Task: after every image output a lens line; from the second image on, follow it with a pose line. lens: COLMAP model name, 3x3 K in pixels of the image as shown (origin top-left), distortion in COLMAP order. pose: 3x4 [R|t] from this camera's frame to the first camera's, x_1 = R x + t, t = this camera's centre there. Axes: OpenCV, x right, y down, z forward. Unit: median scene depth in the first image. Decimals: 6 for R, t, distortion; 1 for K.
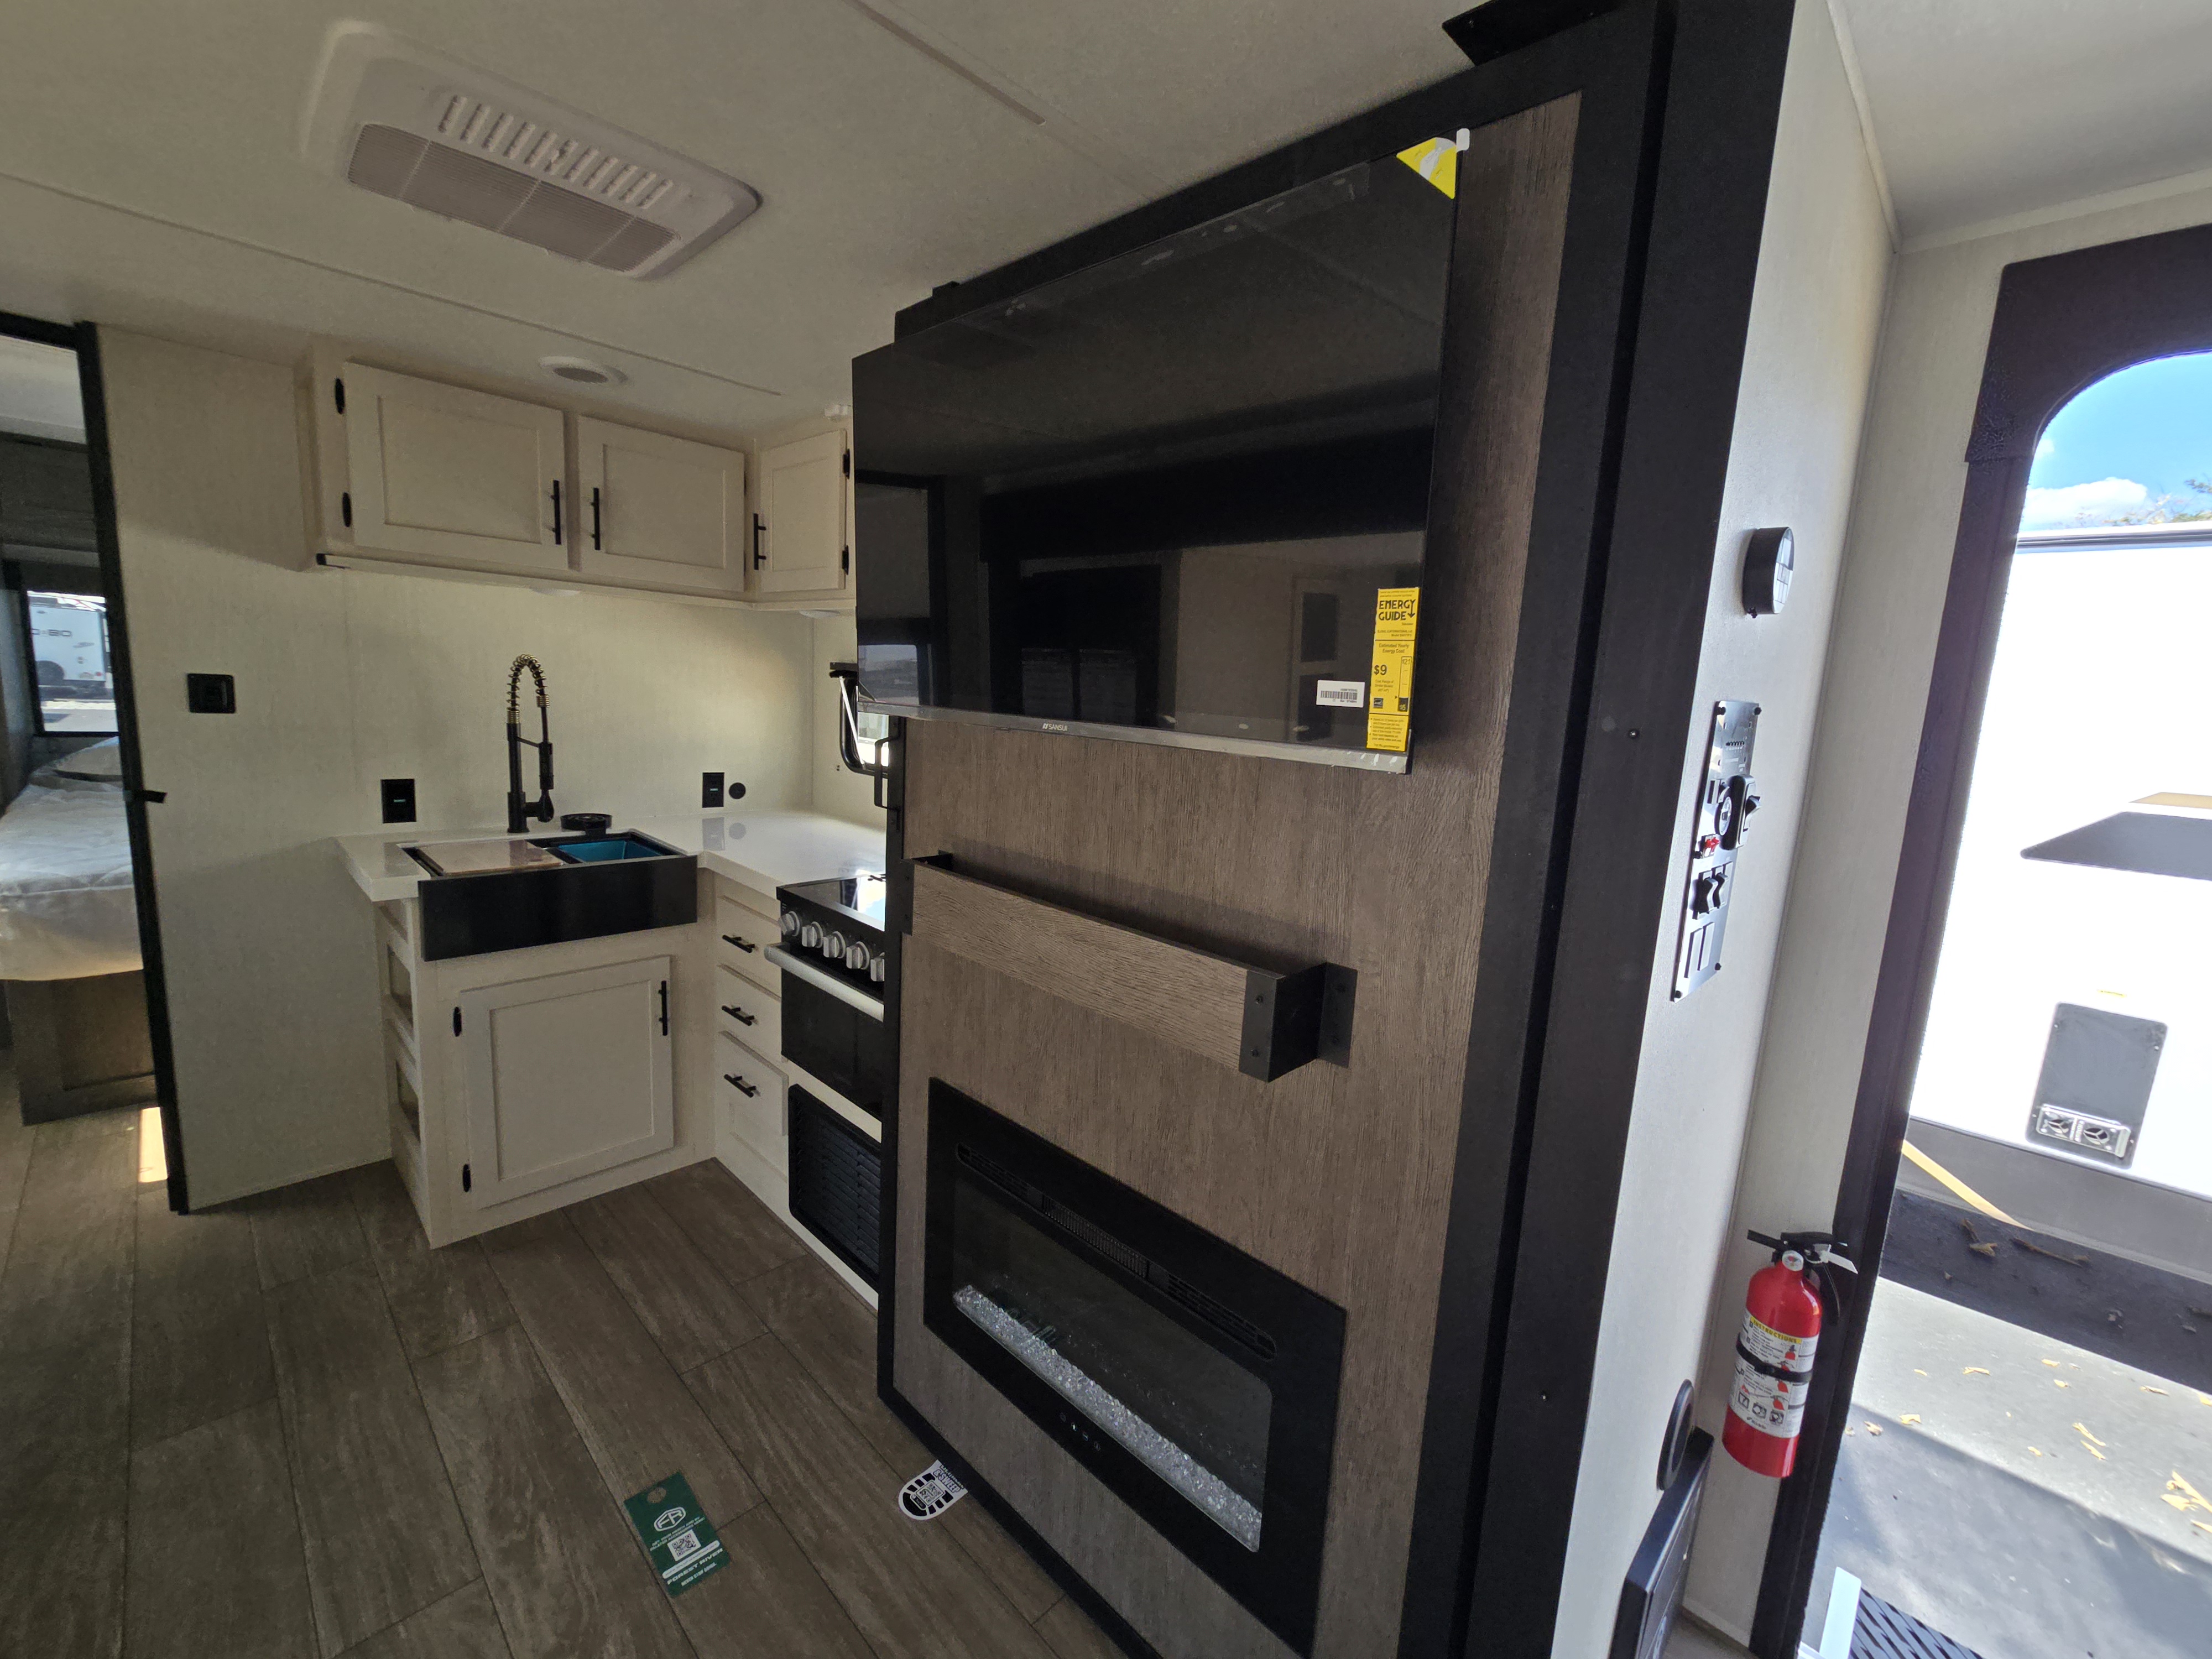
lens RADIAL K [[917.0, 0, 1100.5], [0, 917.0, 818.9], [0, 0, 1]] dist [-0.007985, 0.003335]
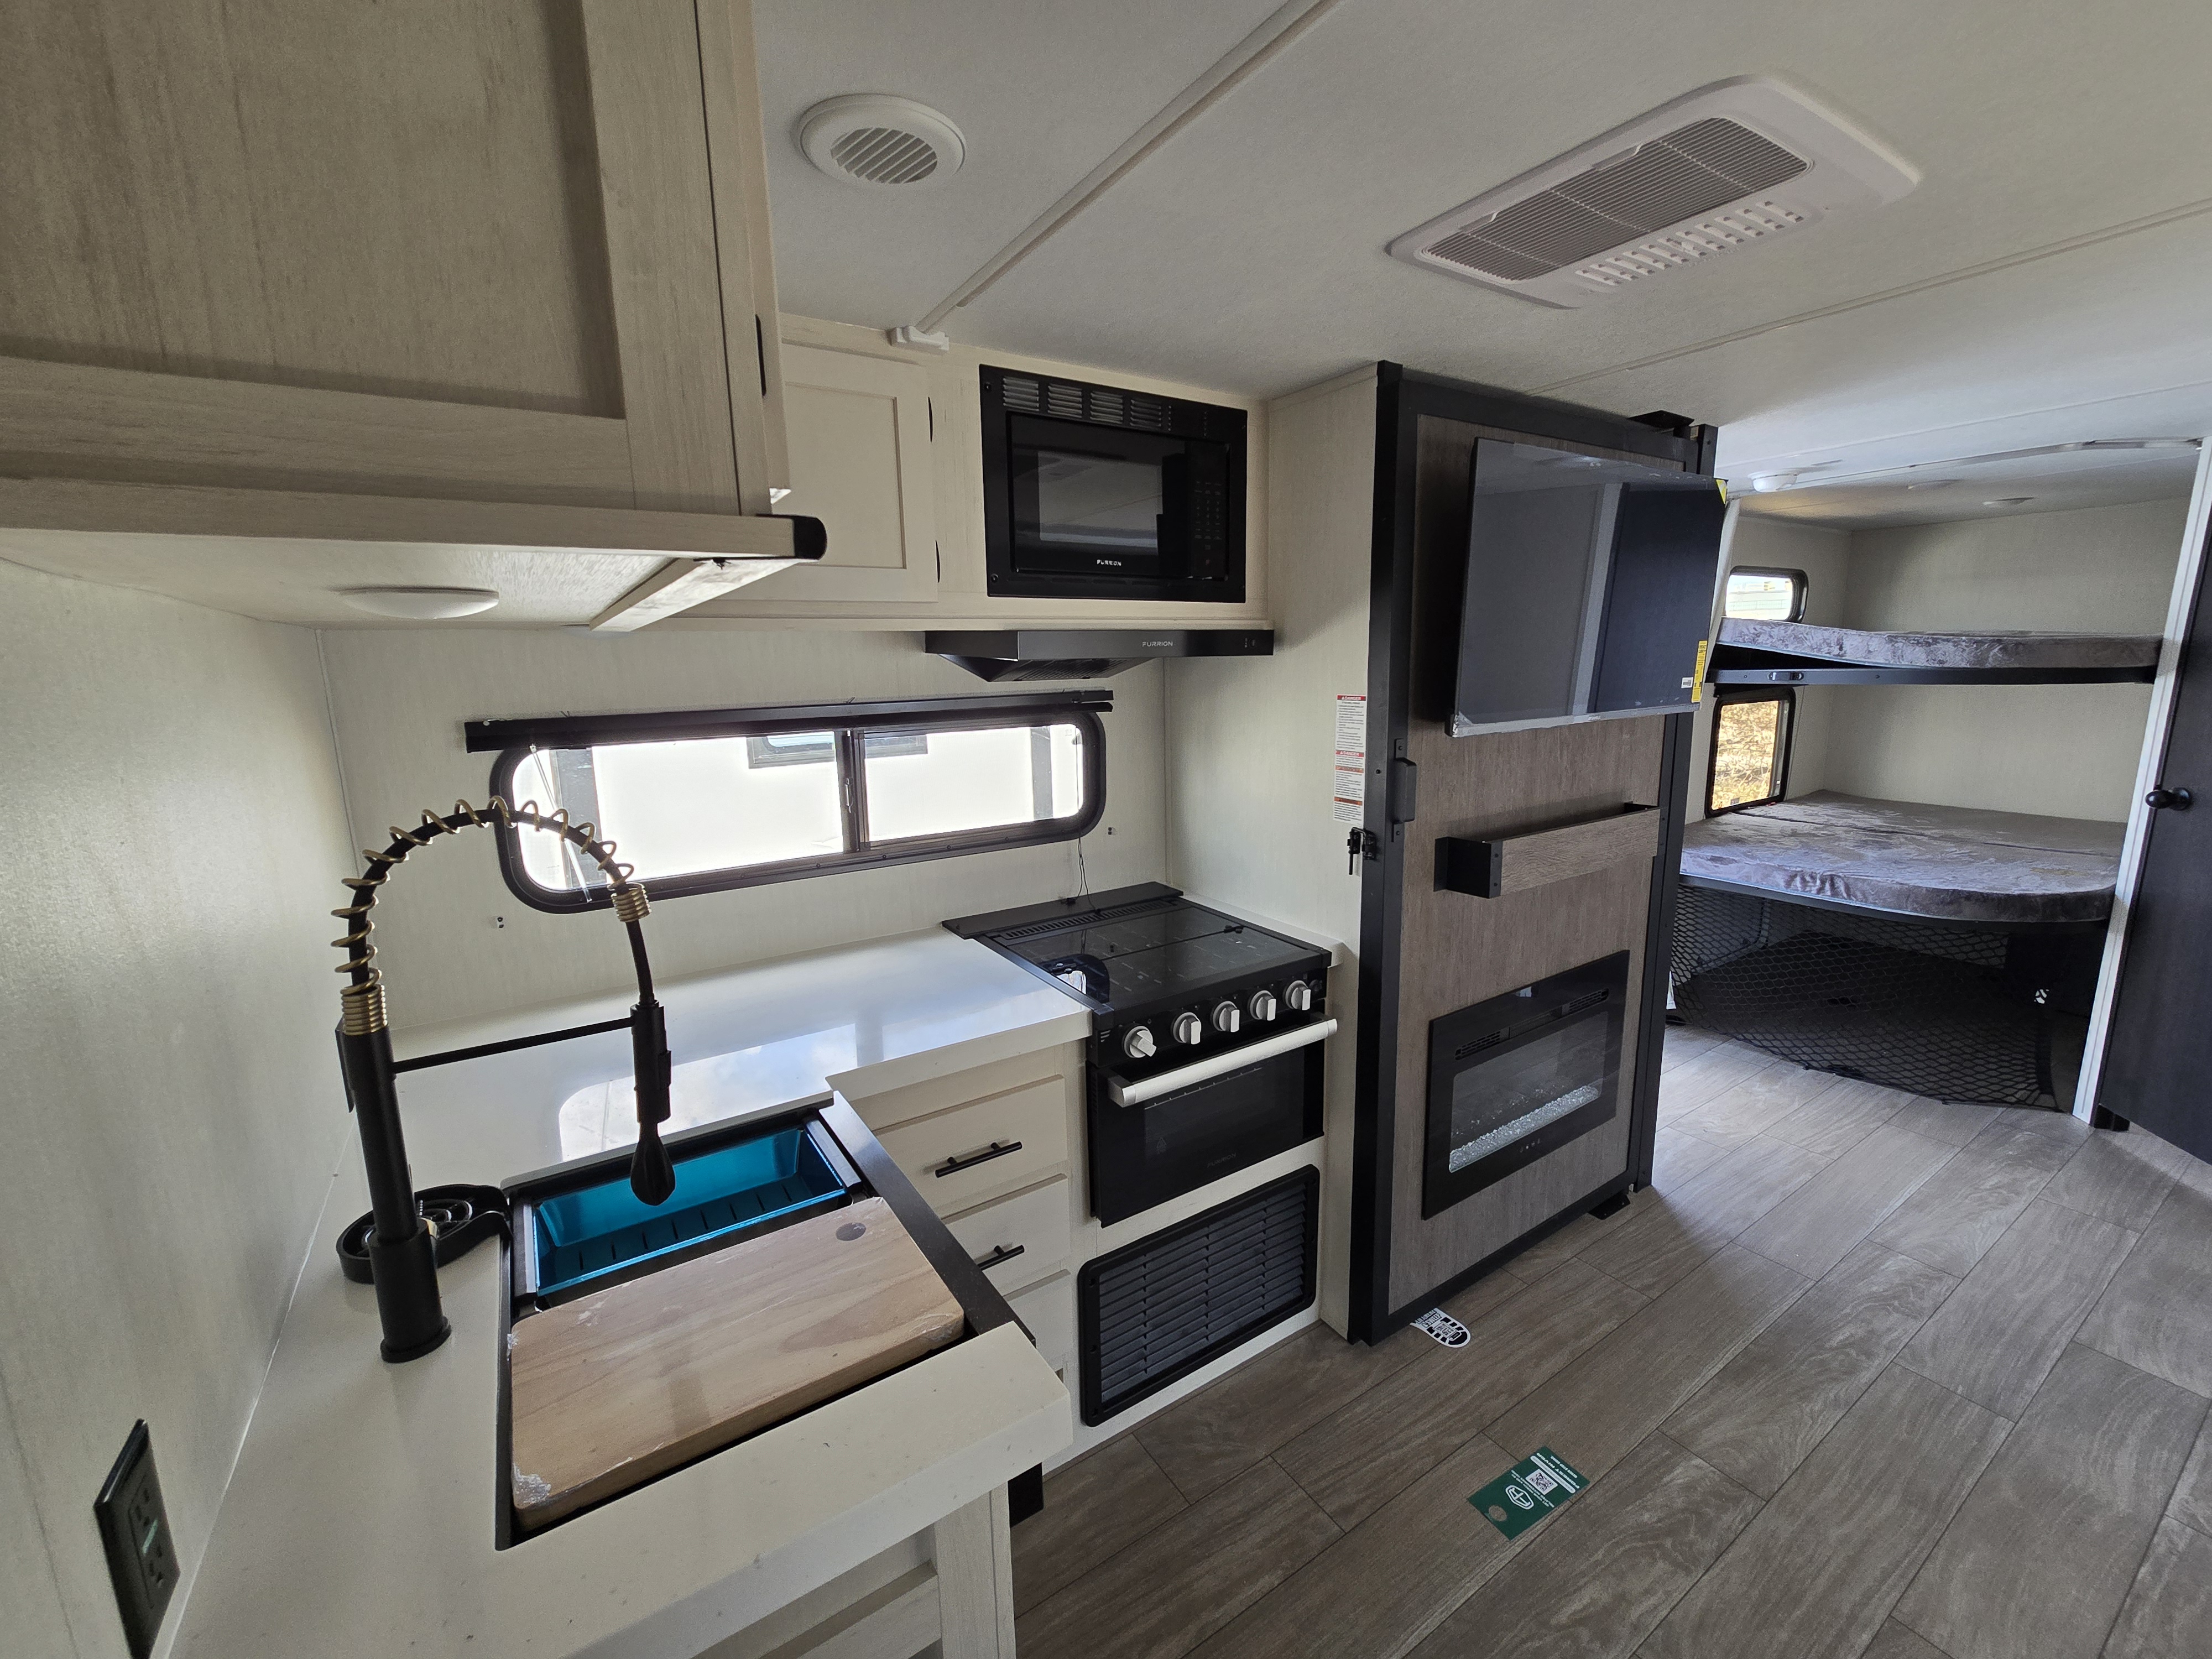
lens RADIAL K [[917.0, 0, 1104.5], [0, 917.0, 813.0], [0, 0, 1]] dist [-0.007985, 0.003335]
pose [[0.217144, -0.226396, 0.949523, -1.095892], [0.181879, 0.965082, 0.188512, -0.239413], [-0.959045, 0.131764, 0.250739, 0.846487]]
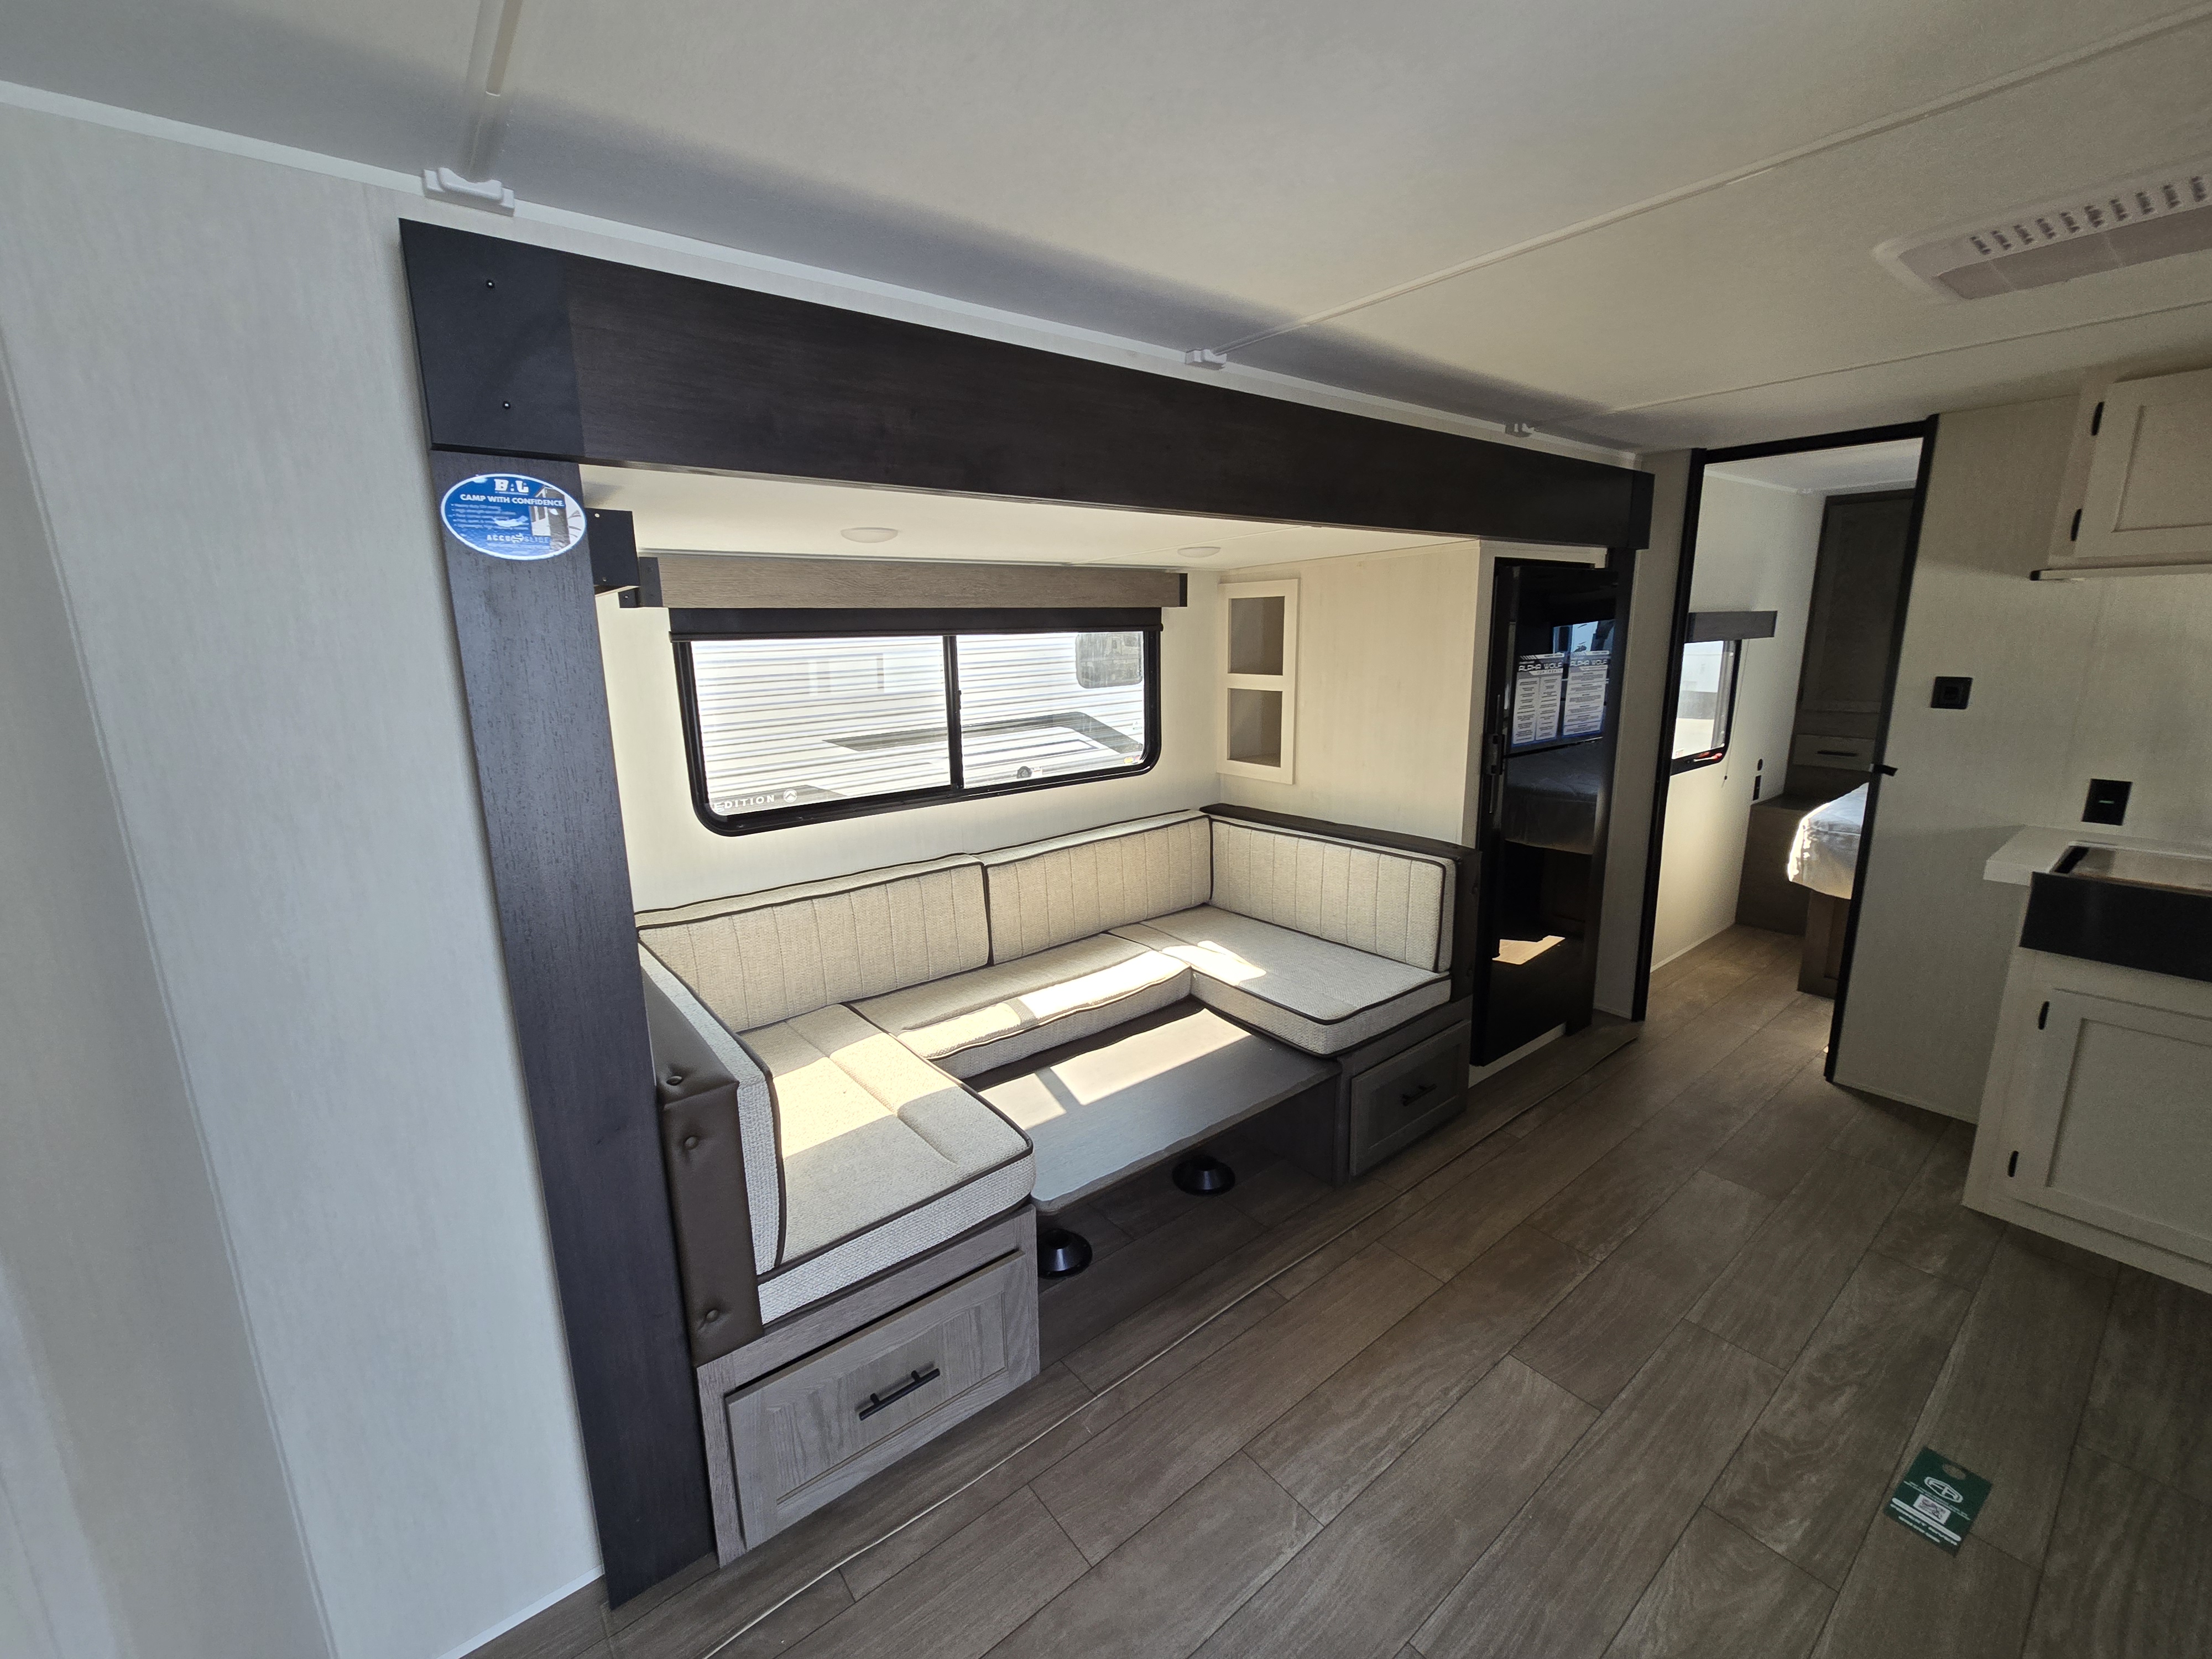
lens RADIAL K [[917.0, 0, 1092.9], [0, 917.0, 824.4], [0, 0, 1]] dist [-0.007985, 0.003335]
pose [[-0.129548, 0.154543, -0.979456, 0.439517], [-0.137621, 0.975417, 0.172109, -0.018714], [0.981976, 0.157090, -0.105095, 0.025569]]
